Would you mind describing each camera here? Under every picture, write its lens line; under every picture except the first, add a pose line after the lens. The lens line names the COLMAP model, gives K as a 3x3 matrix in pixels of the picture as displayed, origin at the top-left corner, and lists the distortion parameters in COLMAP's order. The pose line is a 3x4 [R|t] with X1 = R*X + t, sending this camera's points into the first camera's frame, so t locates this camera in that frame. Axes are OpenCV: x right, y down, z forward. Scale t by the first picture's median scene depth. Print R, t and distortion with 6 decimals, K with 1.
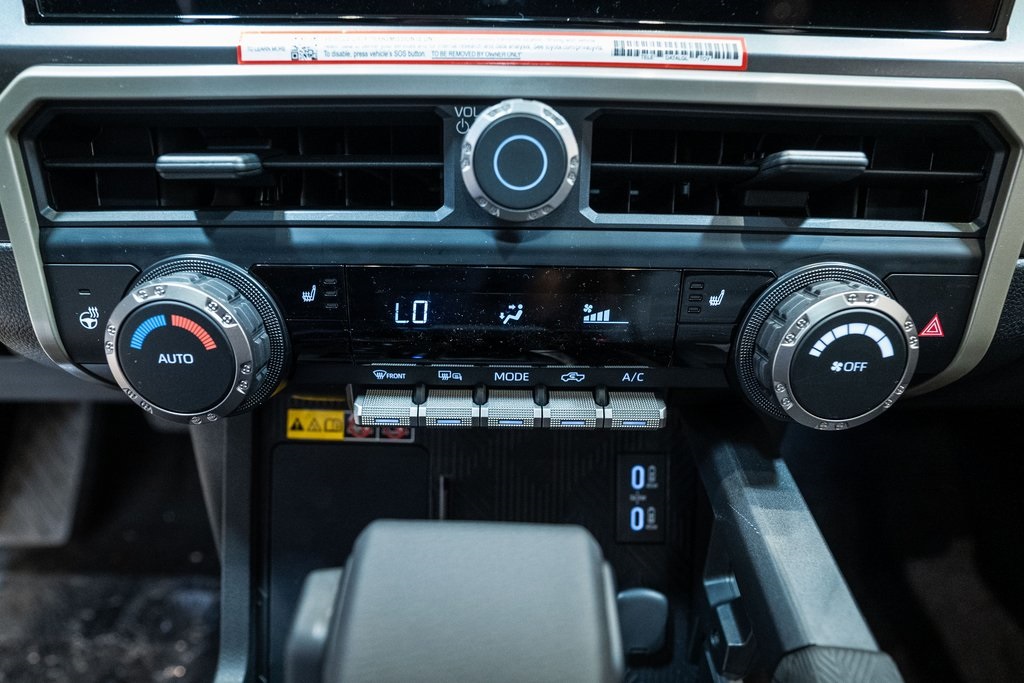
lens RADIAL K [[555.8, 0, 517.8], [0, 555.8, 332.8], [0, 0, 1]] dist [-0.059002, 0.024021]
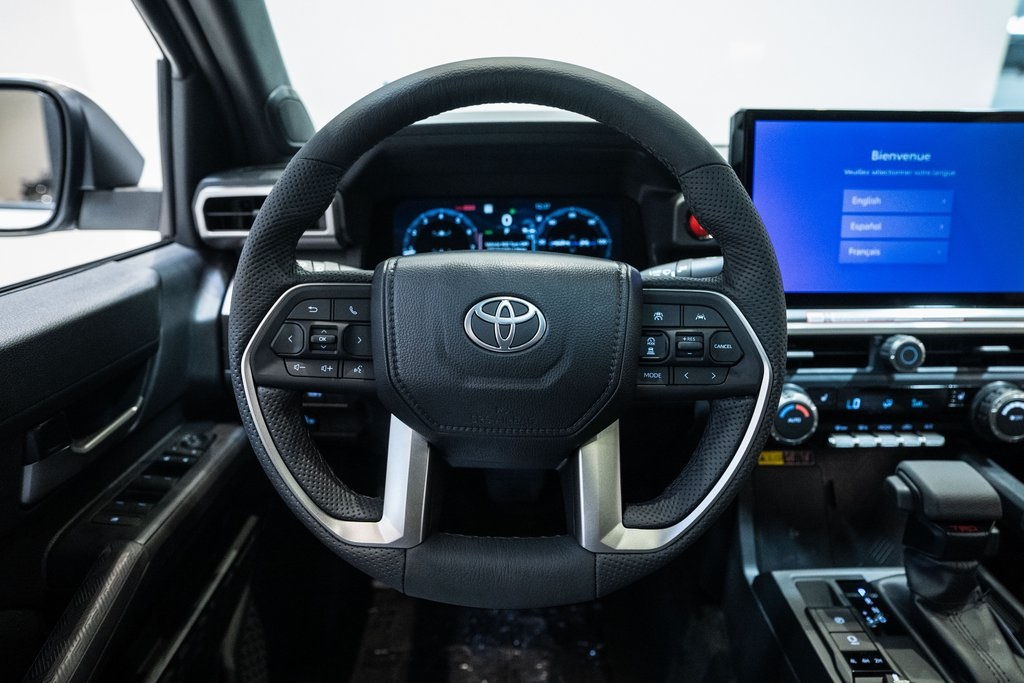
lens RADIAL K [[555.8, 0, 504.8], [0, 555.8, 314.0], [0, 0, 1]] dist [-0.059002, 0.024021]
pose [[0.999868, -0.015066, -0.006075, -2.062219], [0.013162, 0.970541, -0.240577, 0.172901], [0.009520, 0.240466, 0.970611, -1.912165]]
